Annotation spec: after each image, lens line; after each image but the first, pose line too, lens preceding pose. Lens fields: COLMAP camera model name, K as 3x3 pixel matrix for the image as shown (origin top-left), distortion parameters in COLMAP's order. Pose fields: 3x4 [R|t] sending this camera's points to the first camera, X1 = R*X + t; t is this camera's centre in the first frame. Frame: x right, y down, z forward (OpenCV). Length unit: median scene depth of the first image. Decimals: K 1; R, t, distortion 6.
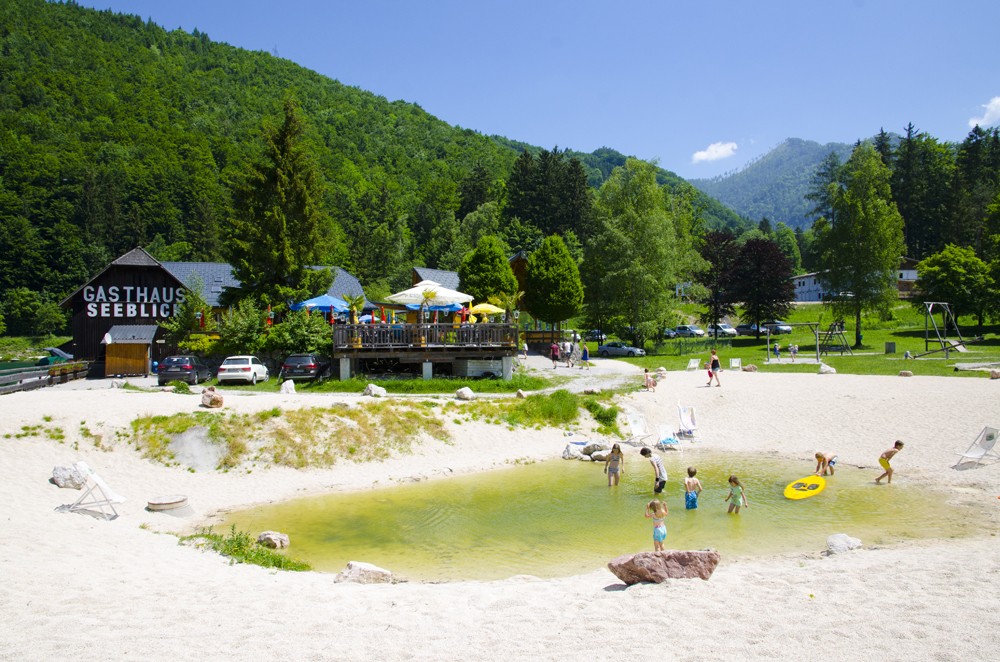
lens RADIAL K [[677.4, 0, 507.7], [0, 677.4, 329.7], [0, 0, 1]] dist [-0.117450, 0.073849]
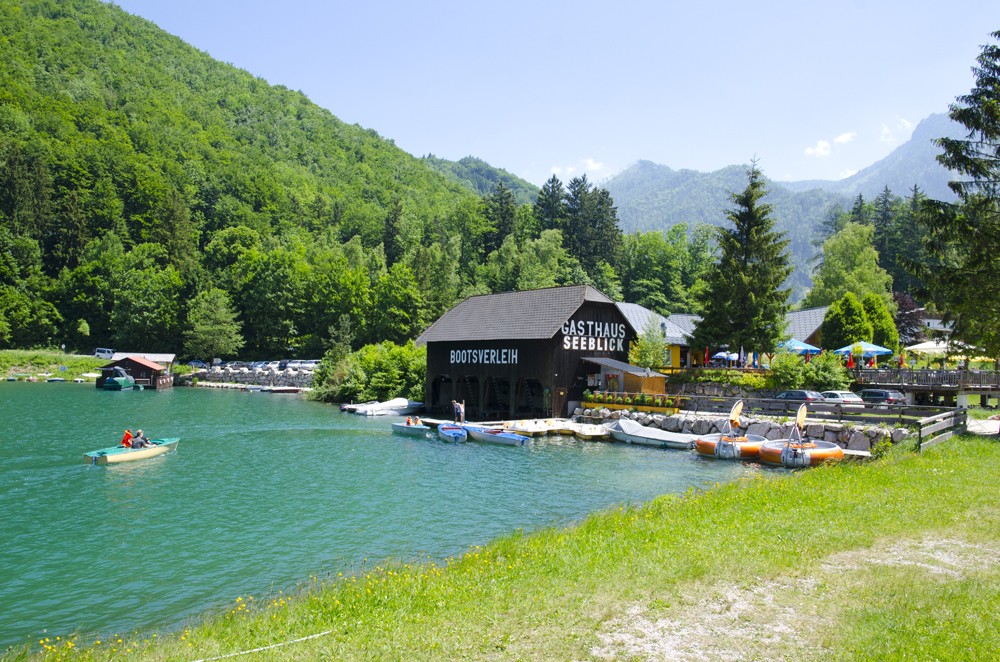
lens RADIAL K [[765.2, 0, 505.9], [0, 765.2, 339.1], [0, 0, 1]] dist [-0.083636, 0.095835]
pose [[0.967539, 0.038441, 0.249780, -0.279562], [-0.033238, 0.999134, -0.025017, -0.000434], [-0.250525, 0.015903, 0.967979, -0.044949]]
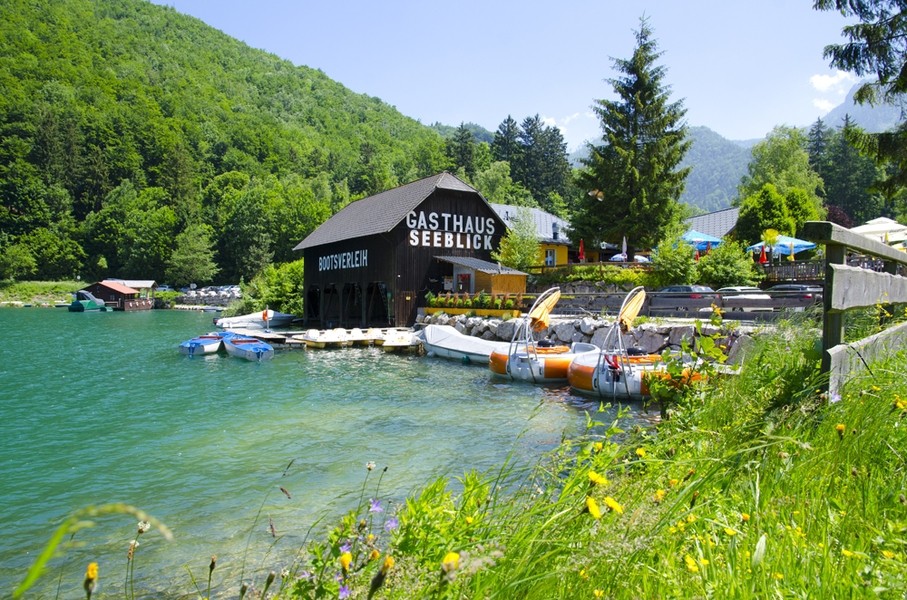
lens RADIAL K [[614.4, 0, 459.7], [0, 614.4, 303.6], [0, 0, 1]] dist [-0.117450, 0.073849]
pose [[0.985168, 0.014147, 0.171010, -0.192631], [-0.018284, 0.999576, 0.022642, 0.010429], [-0.170618, -0.025433, 0.985009, 0.045959]]
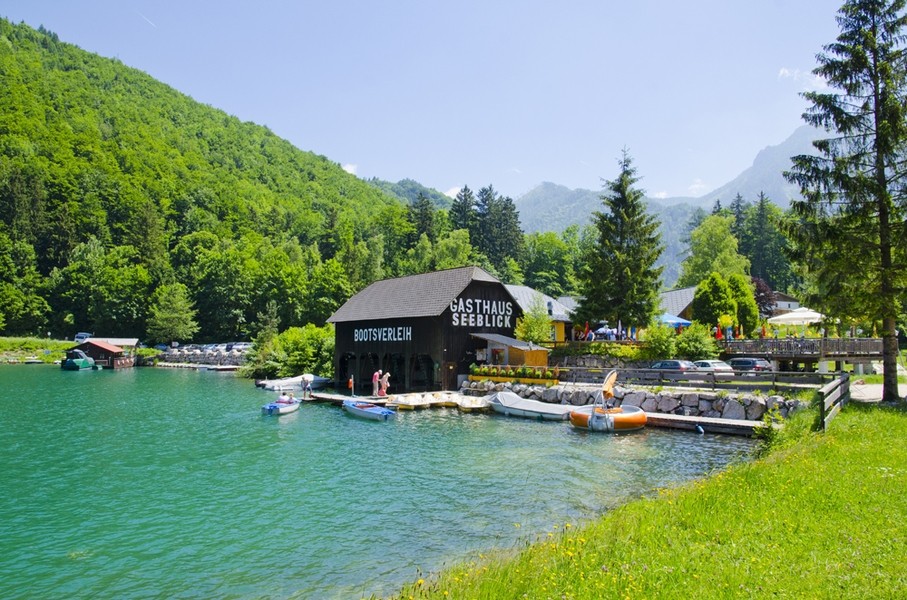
lens RADIAL K [[614.4, 0, 456.0], [0, 614.4, 305.7], [0, 0, 1]] dist [-0.117450, 0.073849]
pose [[0.960963, 0.033868, 0.274597, -0.248664], [-0.018383, 0.998102, -0.058773, 0.002197], [-0.276066, 0.051431, 0.959762, -0.002090]]
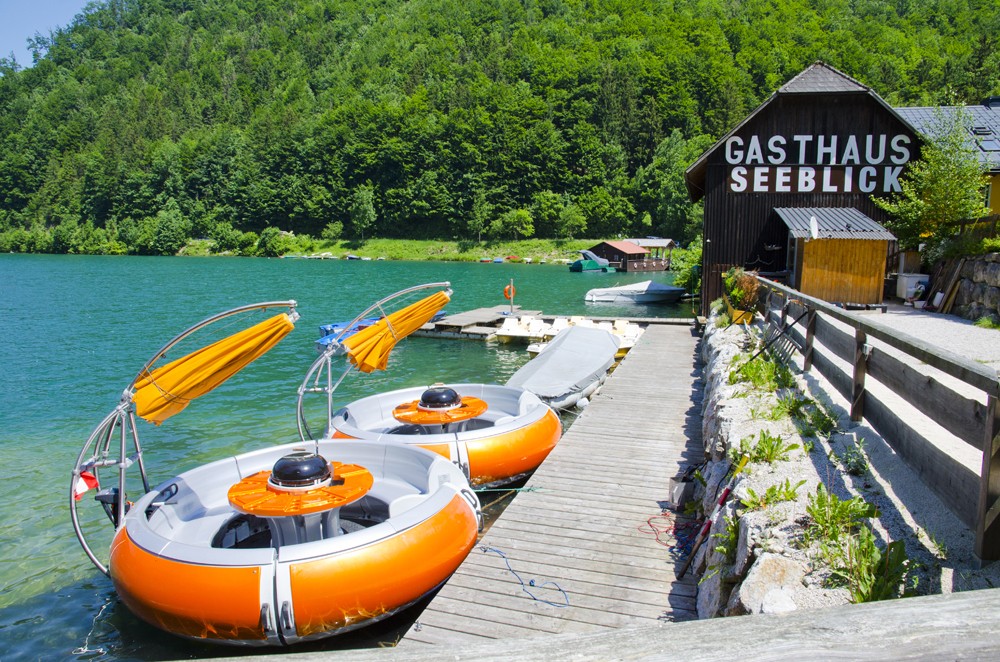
lens RADIAL K [[677.4, 0, 503.7], [0, 677.4, 346.4], [0, 0, 1]] dist [-0.117450, 0.073849]
pose [[0.776475, 0.109025, -0.620644, -0.114114], [-0.009585, 0.986849, 0.161363, 0.005591], [0.630075, -0.119346, 0.767309, 0.113287]]
